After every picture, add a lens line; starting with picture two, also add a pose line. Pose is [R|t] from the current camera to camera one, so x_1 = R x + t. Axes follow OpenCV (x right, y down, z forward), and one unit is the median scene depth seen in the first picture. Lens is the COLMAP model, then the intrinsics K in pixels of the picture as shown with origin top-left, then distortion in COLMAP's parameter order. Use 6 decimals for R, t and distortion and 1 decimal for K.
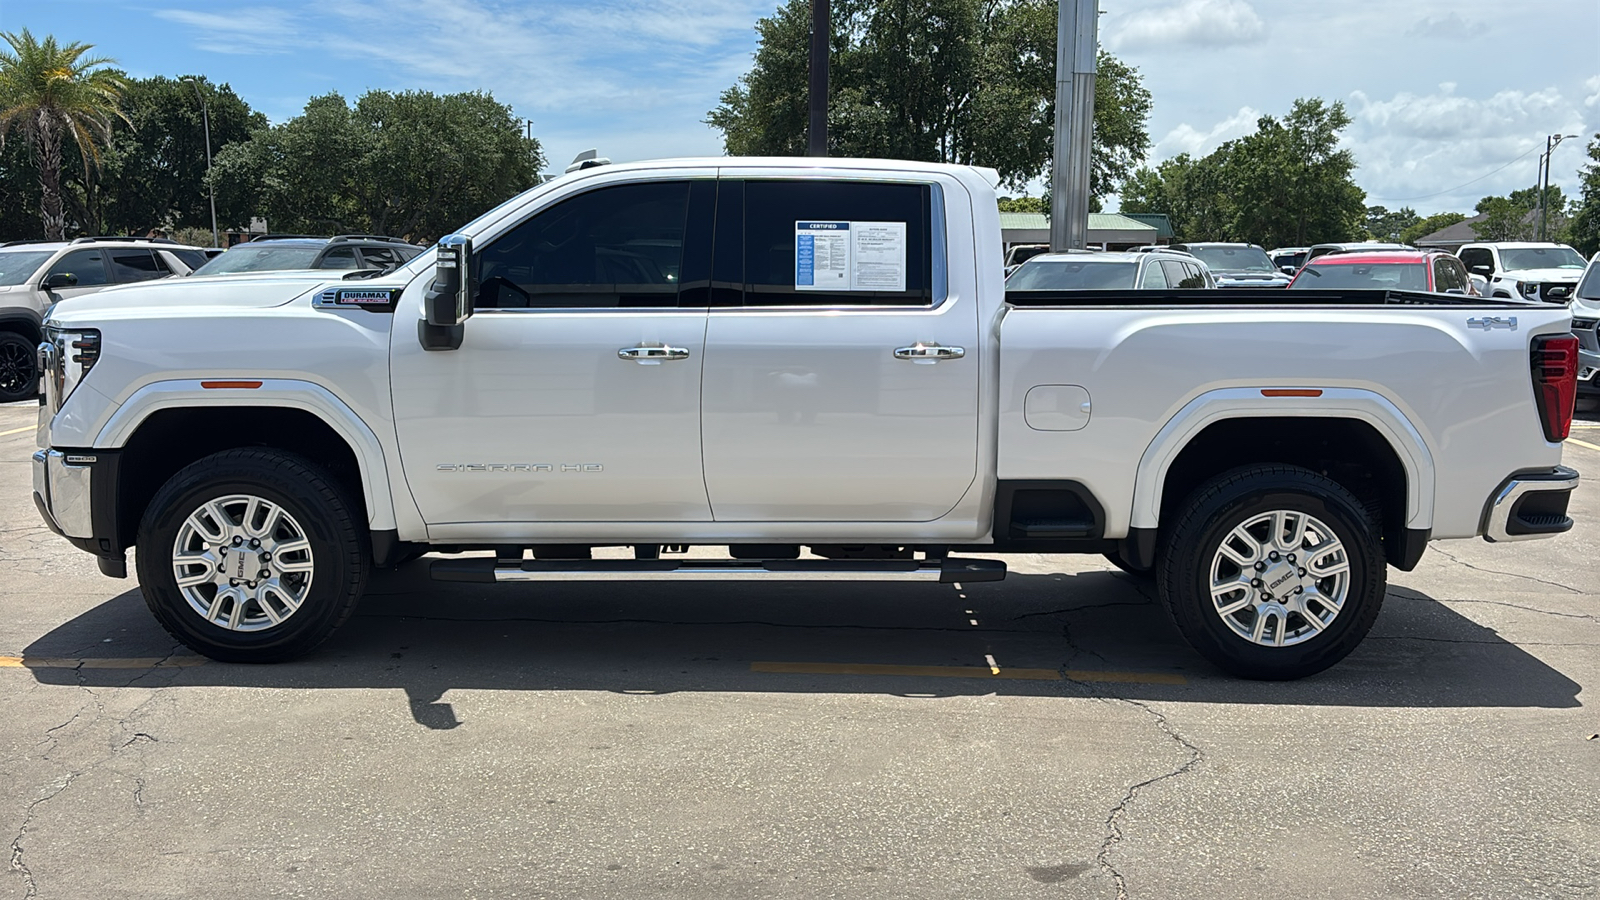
lens RADIAL K [[1506.6, 0, 809.2], [0, 1506.6, 455.8], [0, 0, 1]] dist [0.086119, -0.189529]
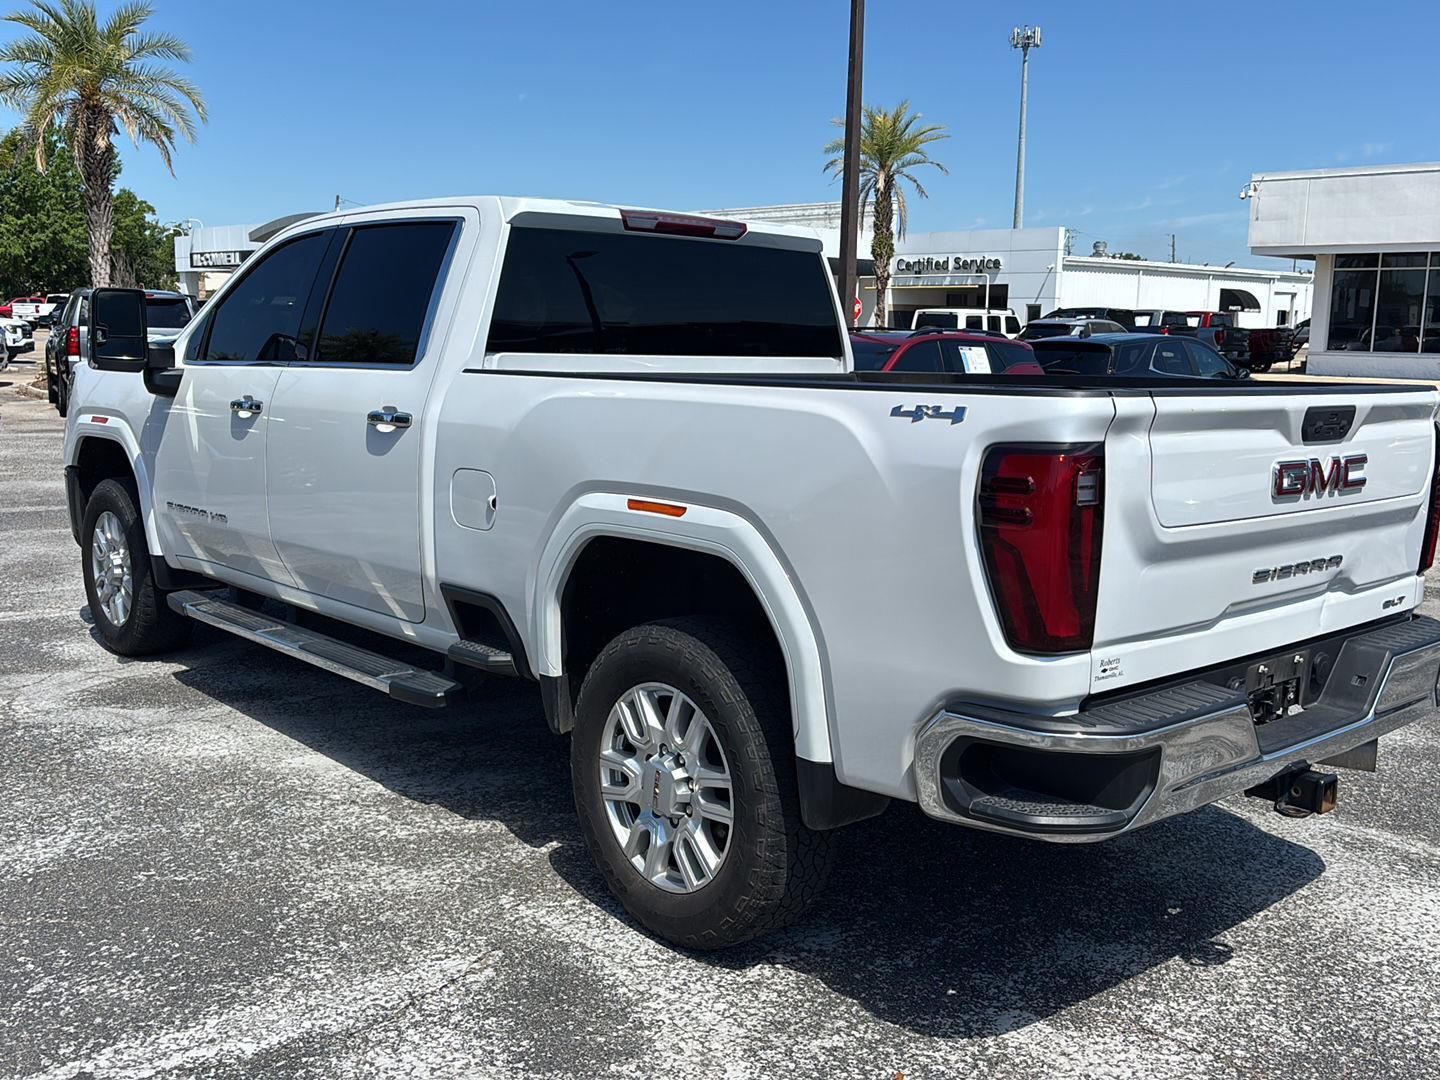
lens RADIAL K [[1395.9, 0, 720.0], [0, 1395.9, 540.0], [0, 0, 1]] dist [0.054862, -0.083417]
pose [[0.662388, 0.109722, -0.741082, 0.772913], [-0.123903, 0.991638, 0.036073, -0.051773], [0.738844, 0.067928, 0.670444, 0.606823]]
